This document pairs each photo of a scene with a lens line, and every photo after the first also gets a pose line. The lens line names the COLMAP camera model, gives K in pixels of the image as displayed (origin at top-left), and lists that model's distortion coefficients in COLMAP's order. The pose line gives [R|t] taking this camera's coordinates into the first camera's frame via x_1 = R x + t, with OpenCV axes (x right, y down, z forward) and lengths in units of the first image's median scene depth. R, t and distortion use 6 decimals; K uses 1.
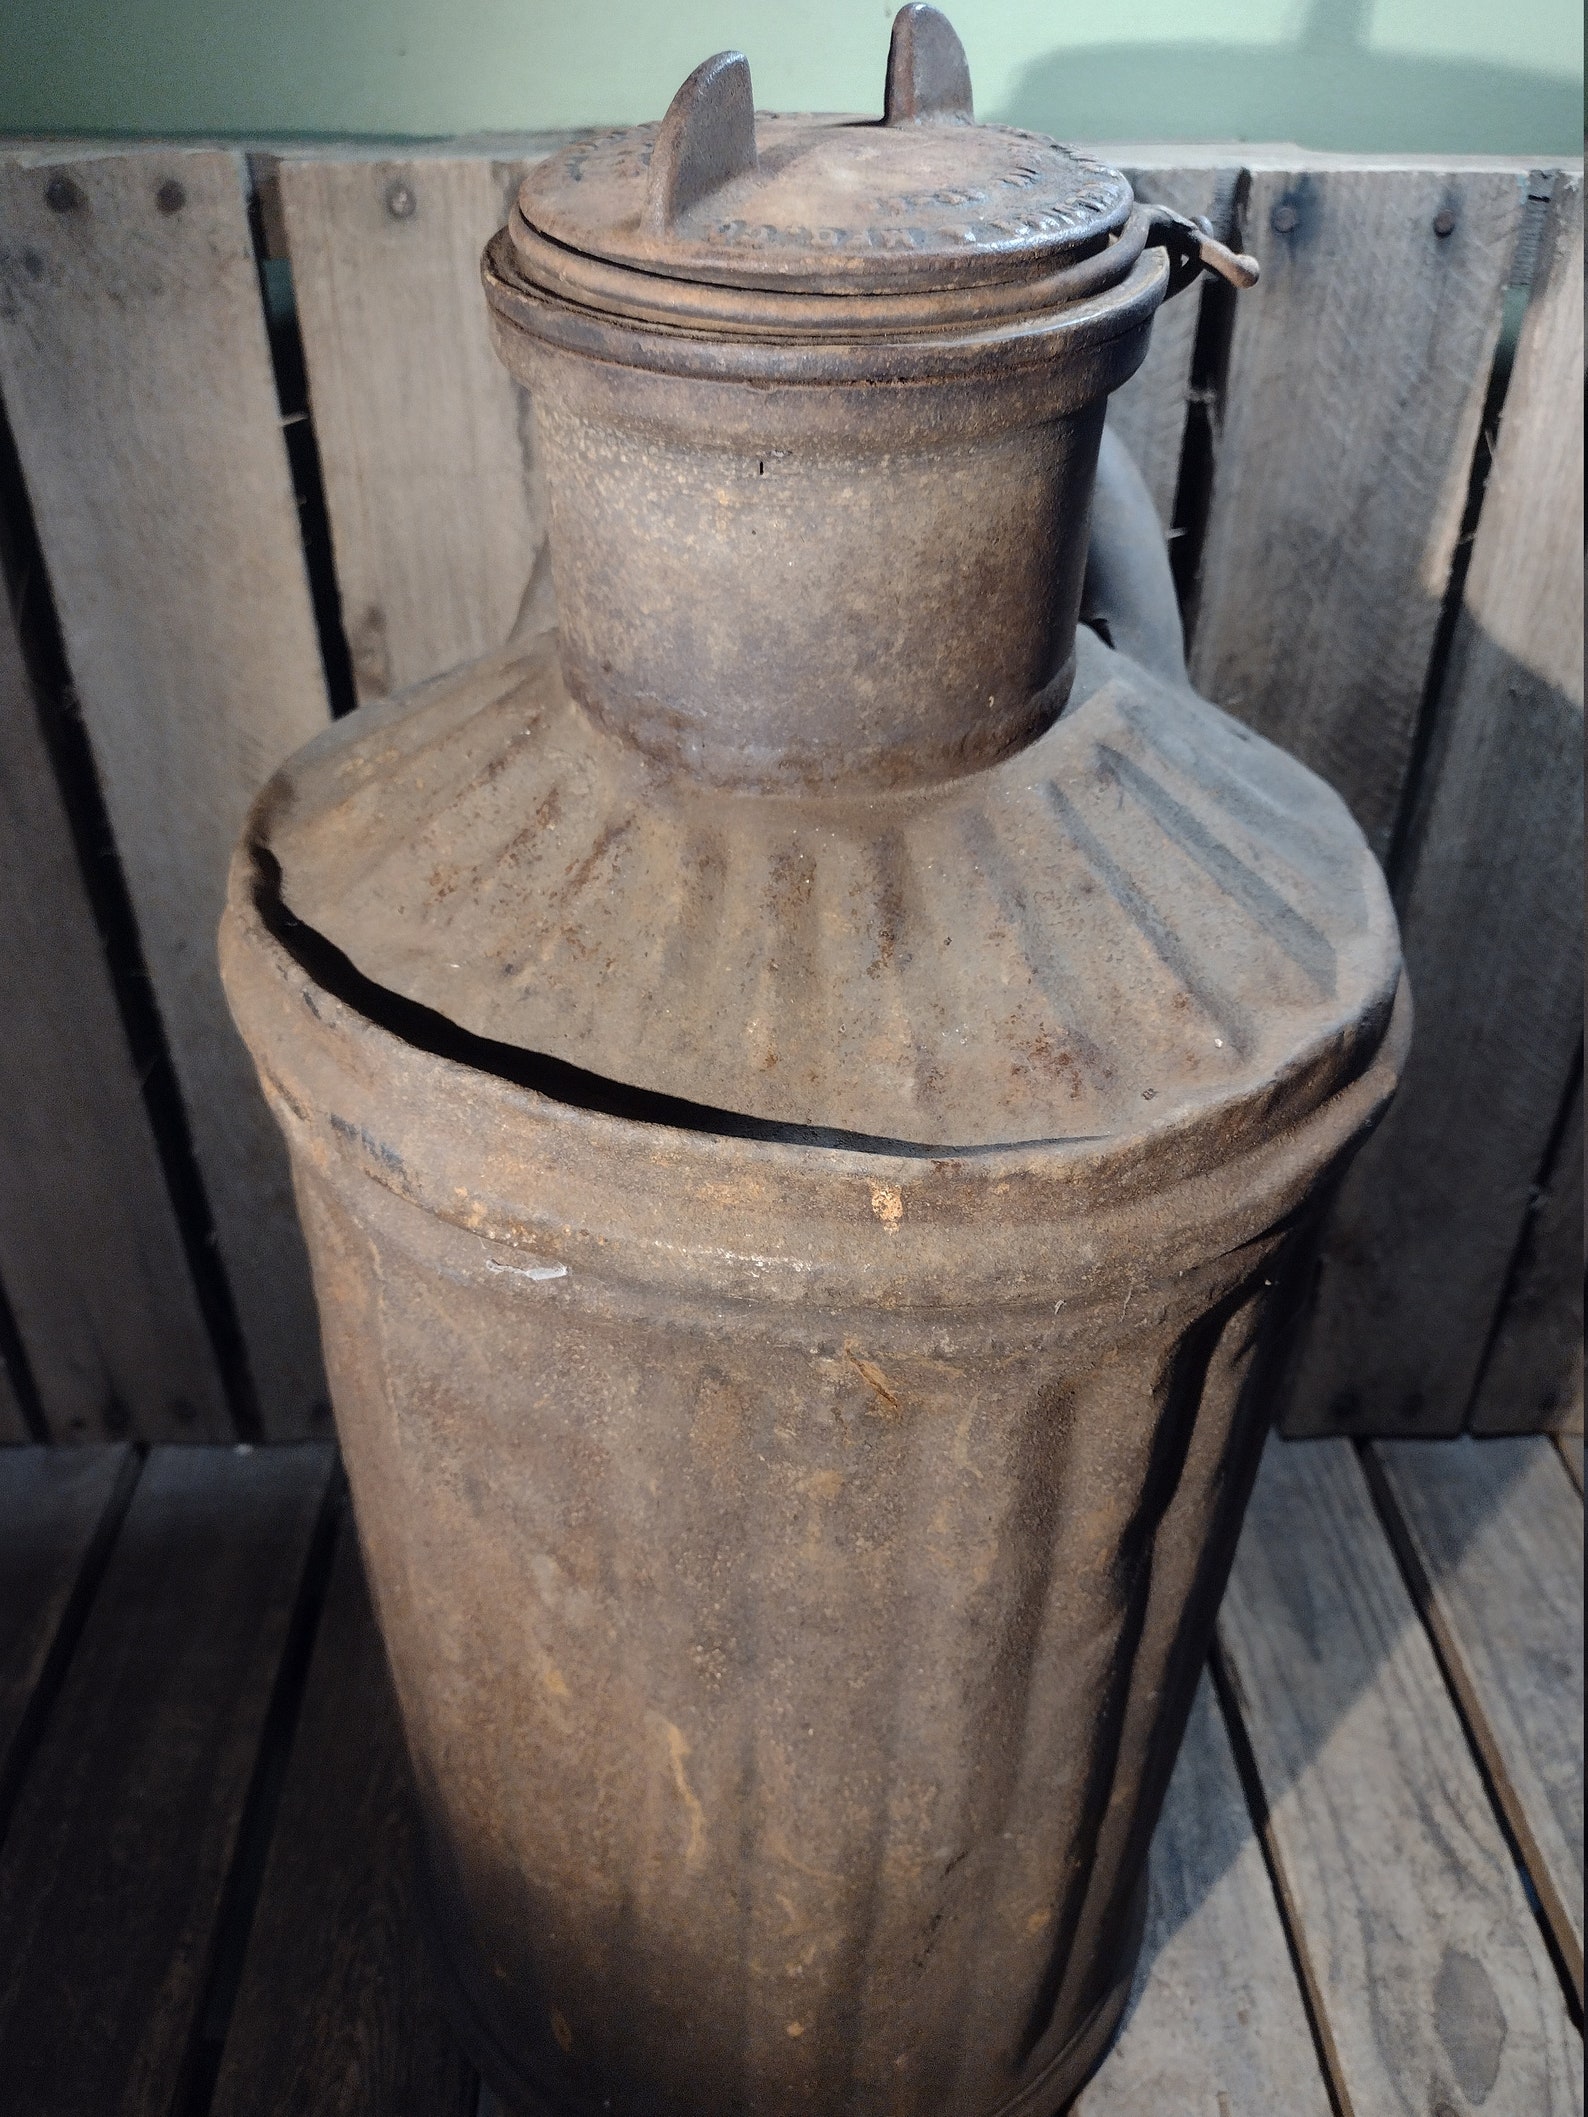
lens RADIAL K [[1620.7, 0, 794.0], [0, 1620.7, 1058.5], [0, 0, 1]] dist [-0.022238, 0.000549]
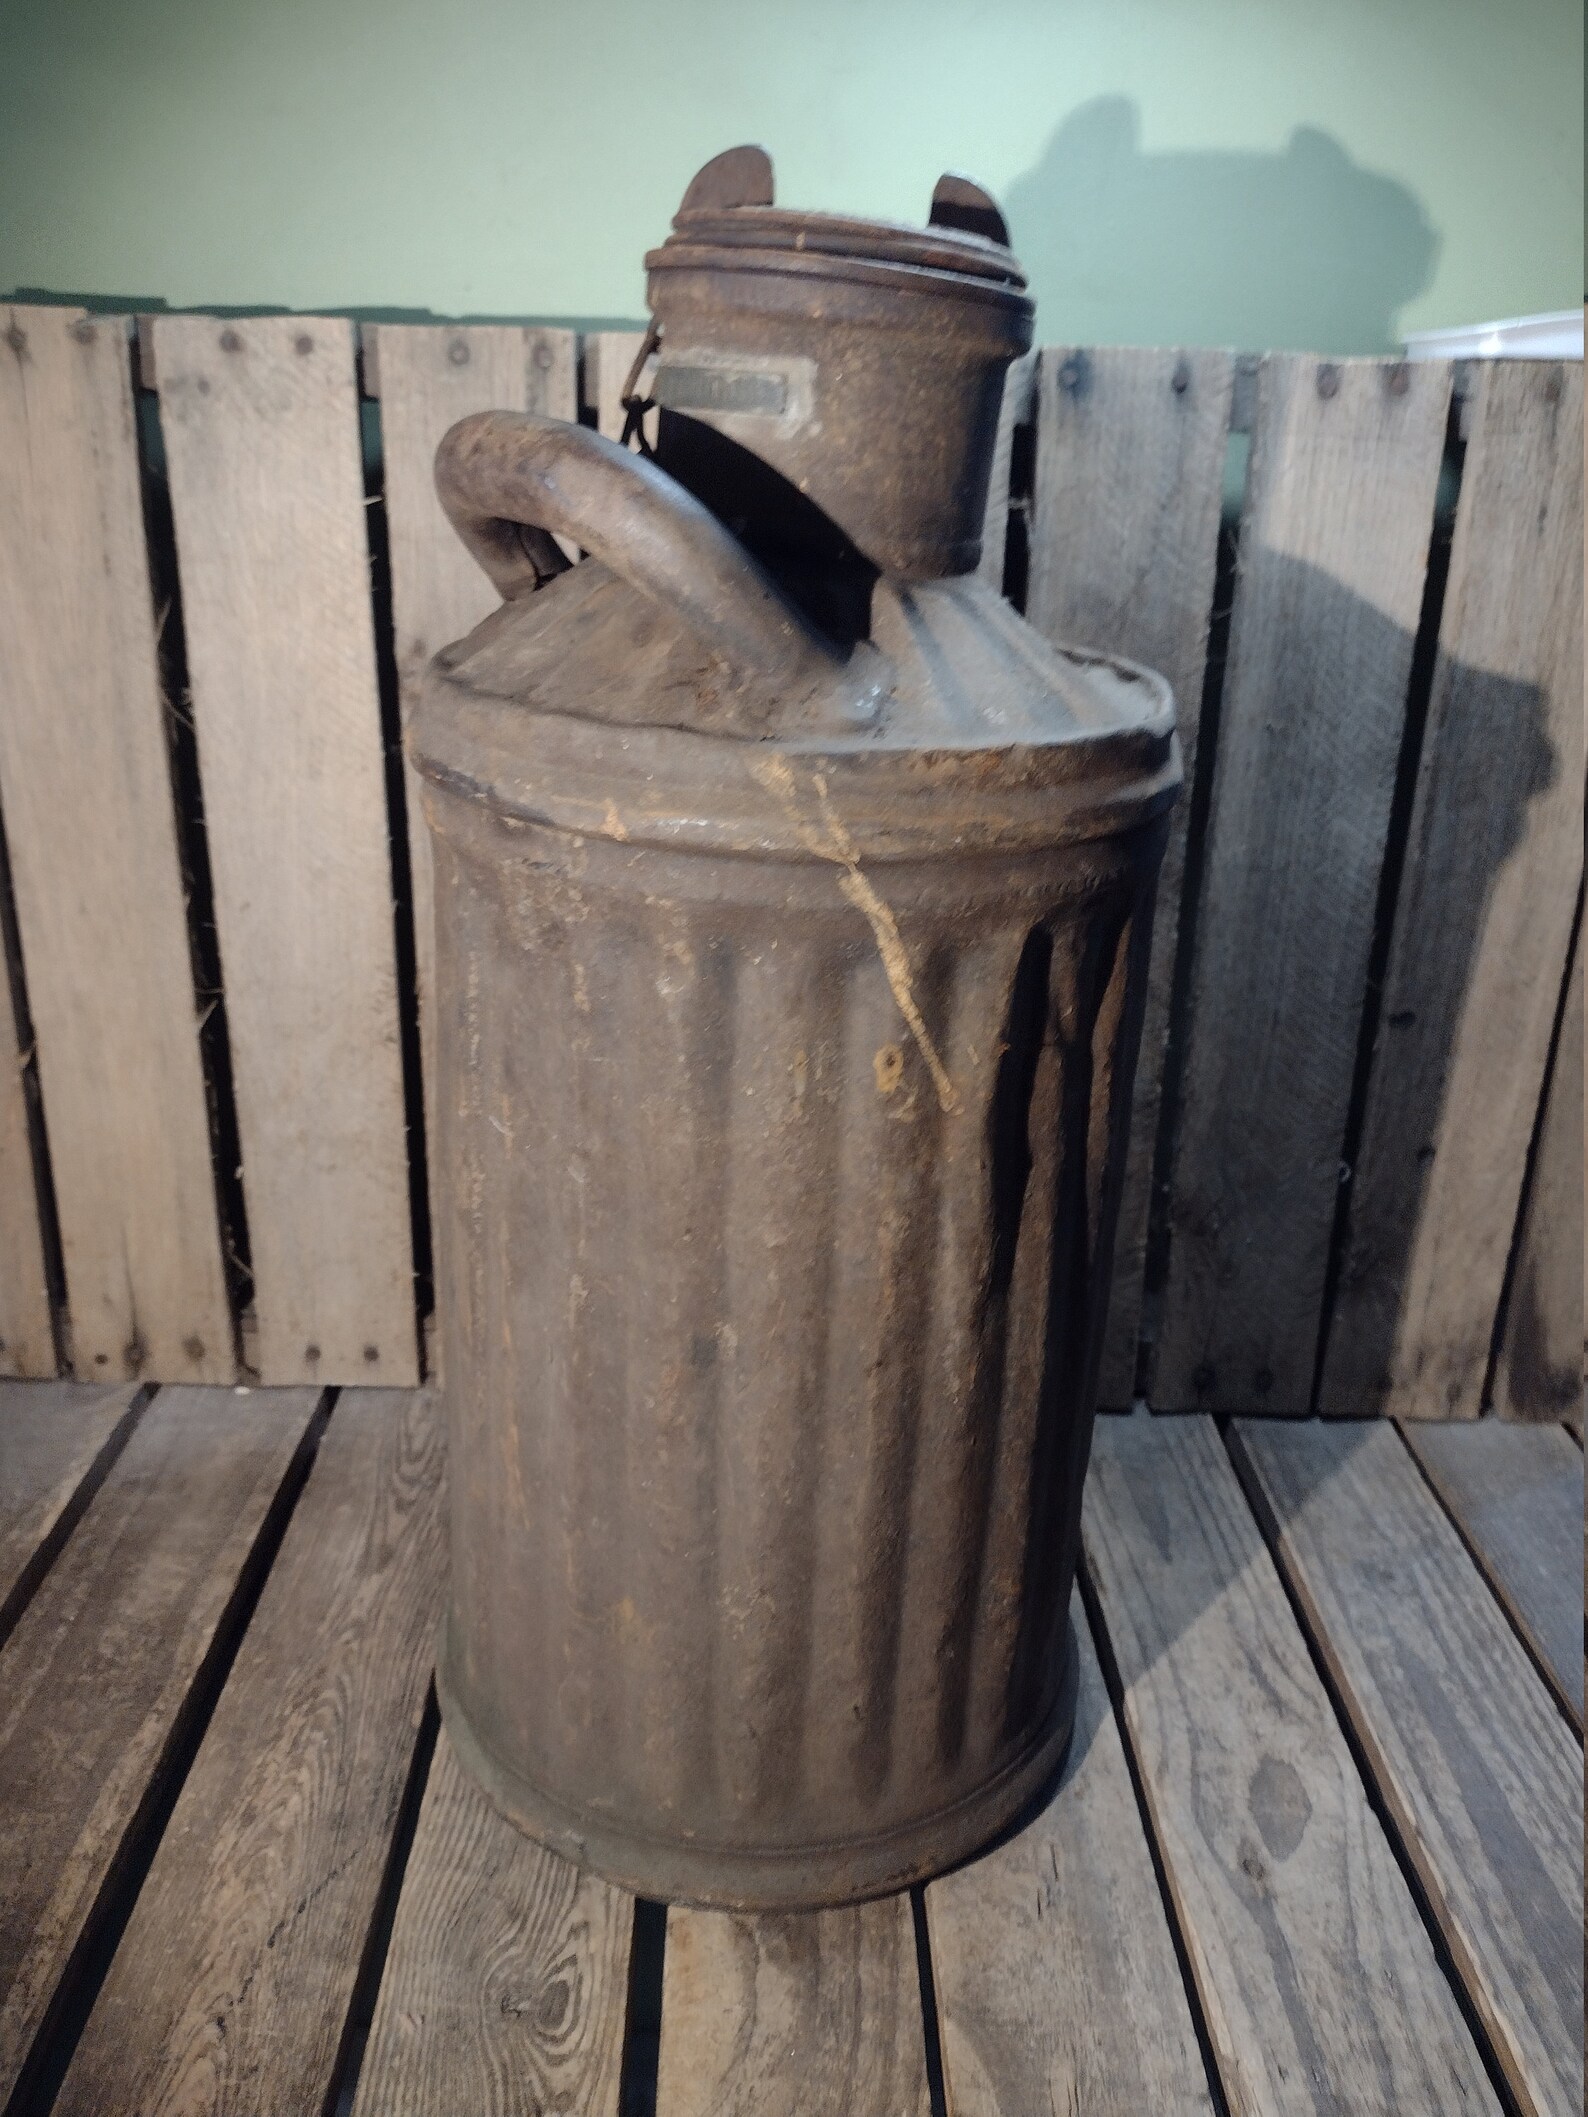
lens RADIAL K [[1656.9, 0, 794.0], [0, 1656.9, 1058.5], [0, 0, 1]] dist [0.061847, -0.131554]
pose [[0.999594, 0.024736, -0.014126, 0.076428], [-0.027389, 0.970856, -0.238094, 0.350536], [0.007825, 0.238384, 0.971139, -0.252387]]
